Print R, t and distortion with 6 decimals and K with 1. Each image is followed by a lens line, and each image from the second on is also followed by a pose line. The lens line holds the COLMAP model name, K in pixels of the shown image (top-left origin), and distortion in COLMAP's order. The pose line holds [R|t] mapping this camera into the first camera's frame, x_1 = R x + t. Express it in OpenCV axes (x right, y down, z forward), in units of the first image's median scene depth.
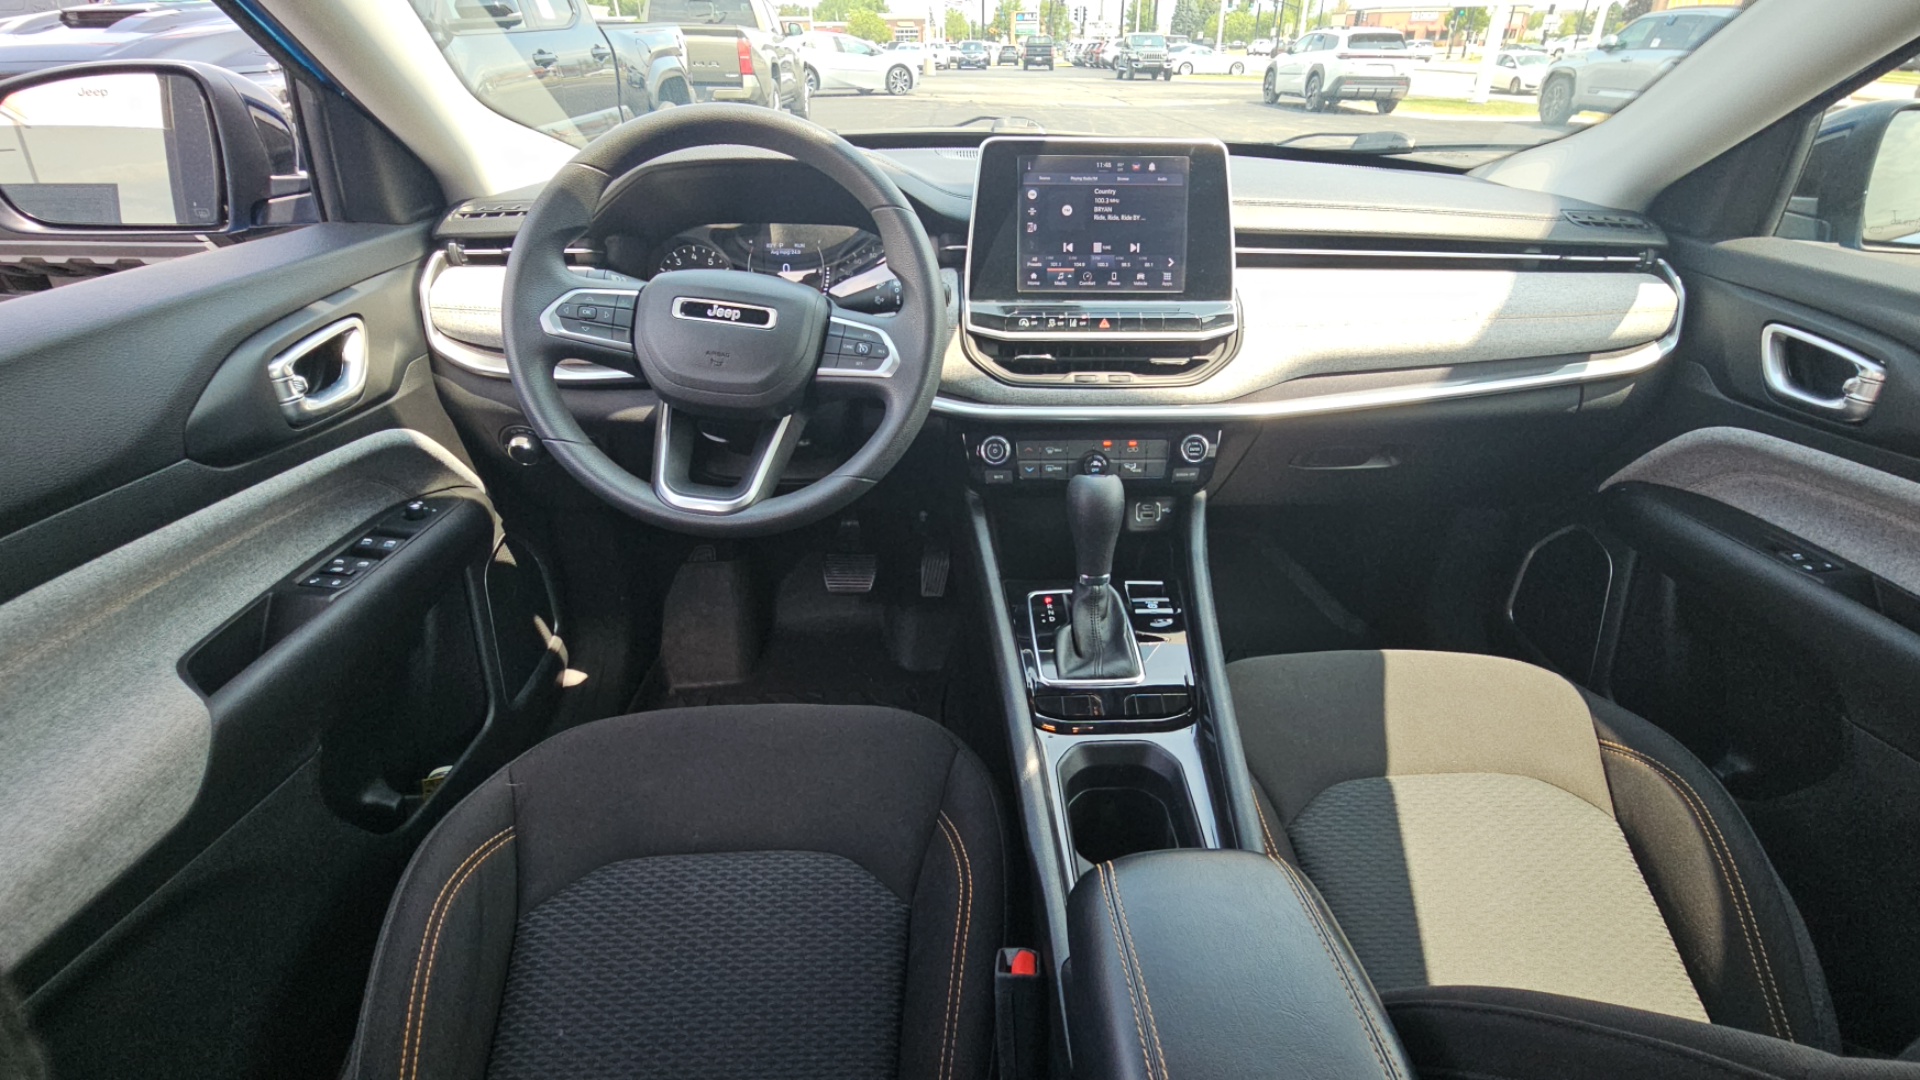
lens RADIAL K [[858.6, 0, 976.0], [0, 858.6, 545.8], [0, 0, 1]] dist [0.008808, -0.007044]
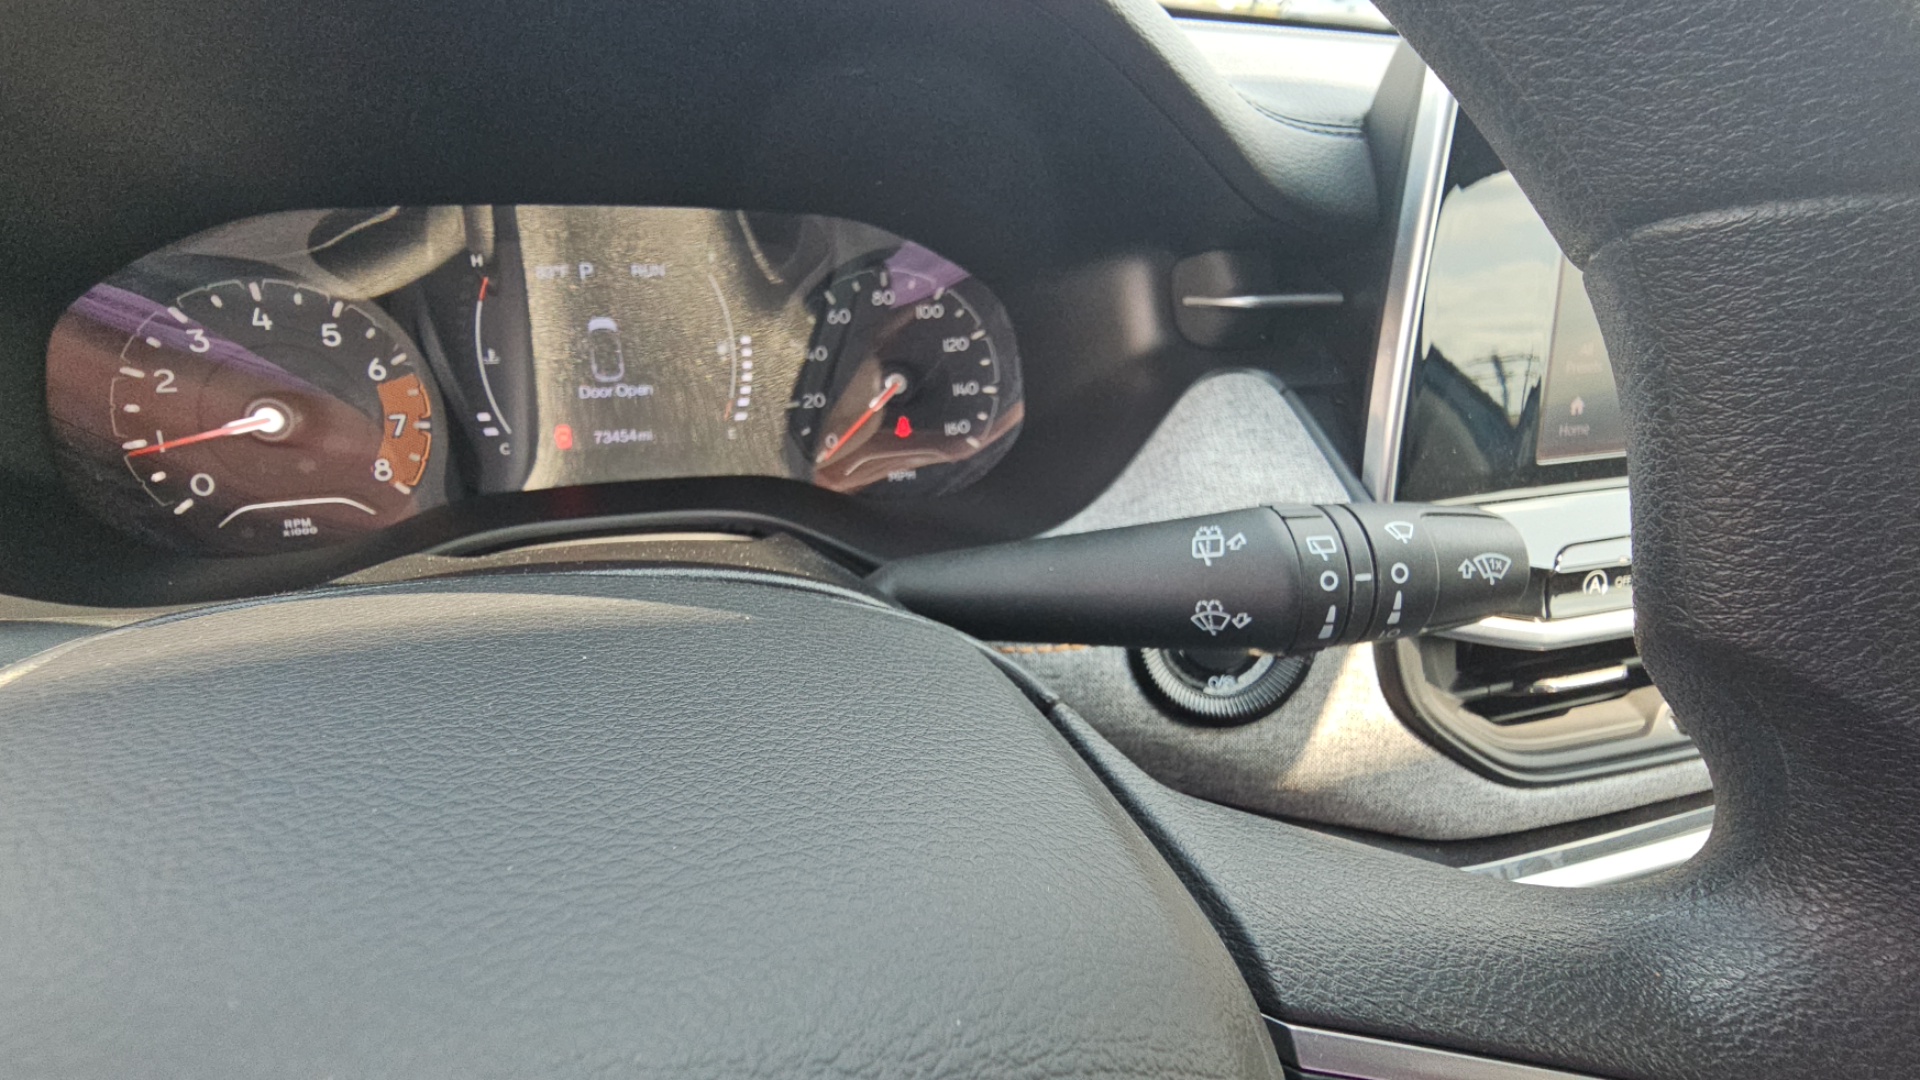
lens RADIAL K [[858.6, 0, 971.6], [0, 858.6, 559.2], [0, 0, 1]] dist [0.008808, -0.007044]
pose [[0.966048, -0.095706, 0.239981, -0.203559], [0.077554, 0.993444, 0.083994, -0.299480], [-0.246446, -0.062531, 0.967137, 0.756655]]
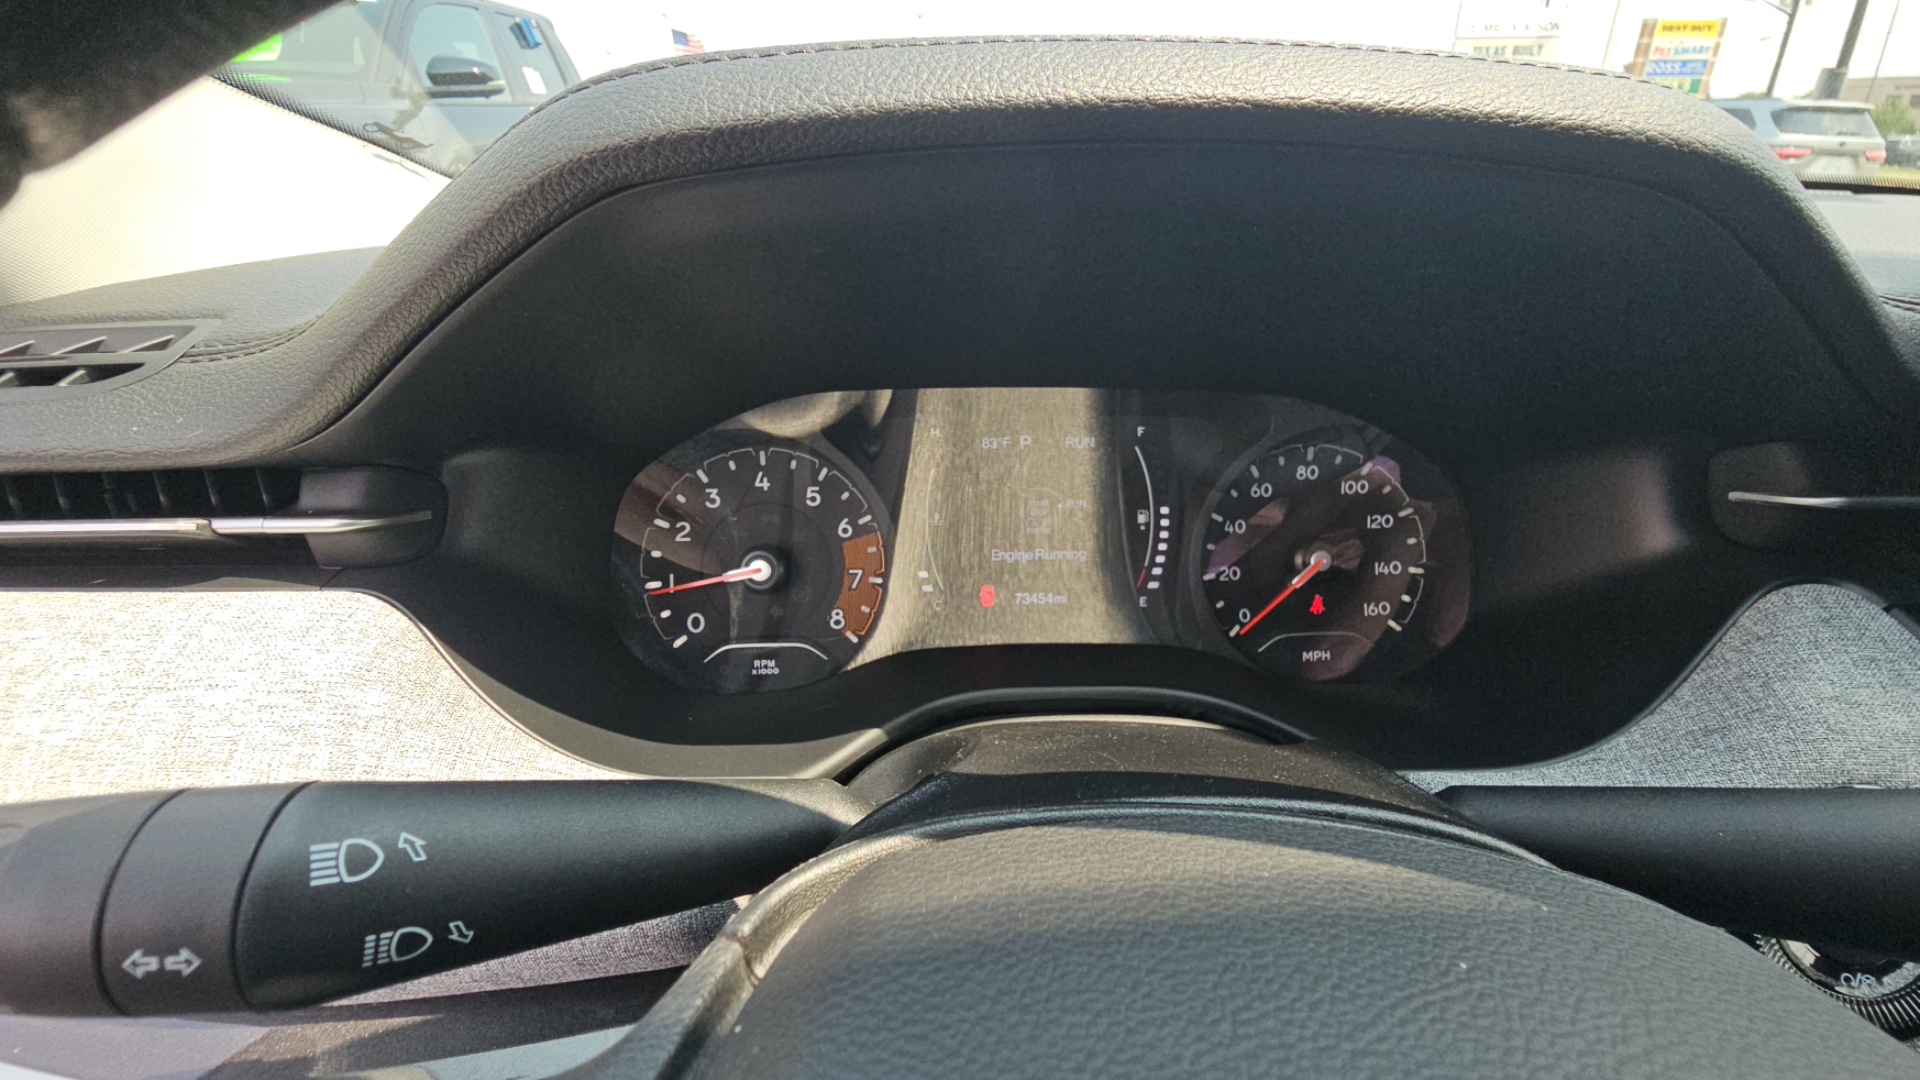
lens RADIAL K [[858.6, 0, 974.8], [0, 858.6, 553.5], [0, 0, 1]] dist [0.008808, -0.007044]
pose [[0.999959, -0.003062, 0.008580, -0.286289], [0.003769, 0.996495, -0.083573, -0.320663], [-0.008294, 0.083602, 0.996465, 0.777436]]
